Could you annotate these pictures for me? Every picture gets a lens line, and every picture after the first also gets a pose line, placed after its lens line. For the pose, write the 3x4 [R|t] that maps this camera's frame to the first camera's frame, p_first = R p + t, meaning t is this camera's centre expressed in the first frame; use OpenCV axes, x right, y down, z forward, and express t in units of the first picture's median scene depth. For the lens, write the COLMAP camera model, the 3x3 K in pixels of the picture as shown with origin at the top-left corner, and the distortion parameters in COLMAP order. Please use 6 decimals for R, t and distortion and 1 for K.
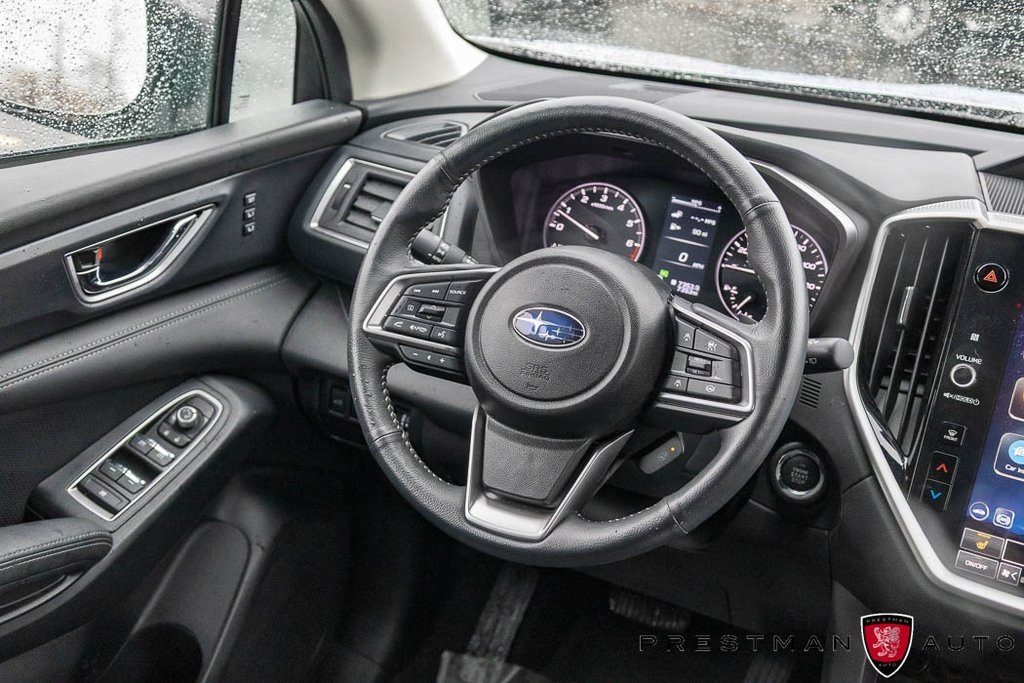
lens RADIAL K [[1259.7, 0, 512.0], [0, 1259.7, 341.5], [0, 0, 1]] dist [0.011689, 0.022245]
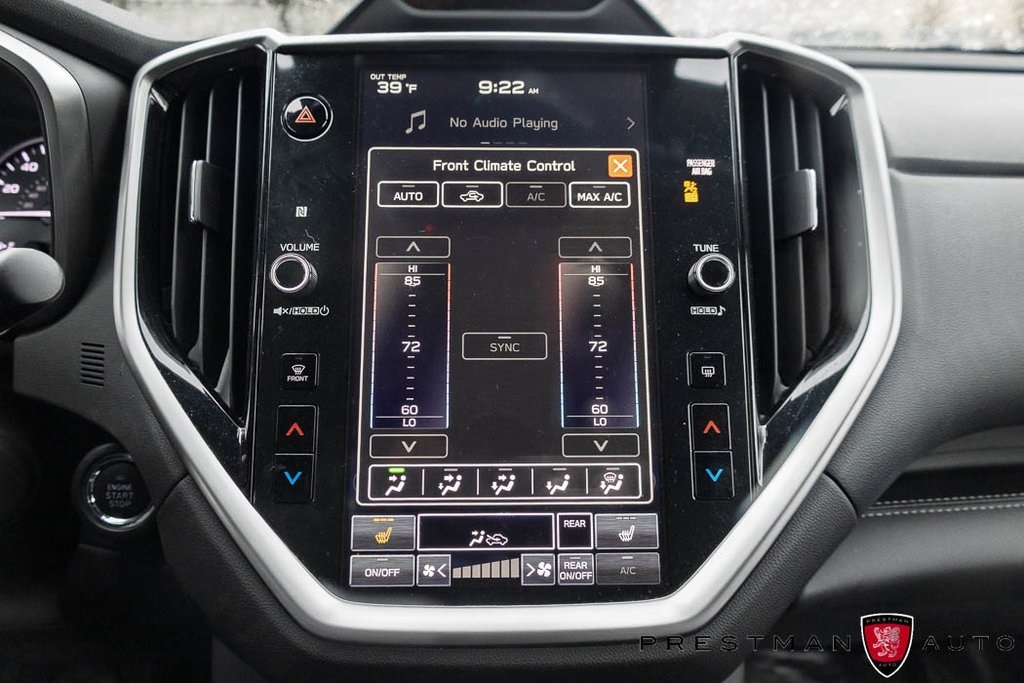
lens RADIAL K [[724.6, 0, 528.2], [0, 724.6, 341.8], [0, 0, 1]] dist [0.004228, 0.000393]
pose [[0.887944, -0.243166, 0.390418, 0.314003], [0.240642, 0.968985, 0.056217, 0.066618], [-0.391979, 0.044033, 0.918920, 0.636171]]
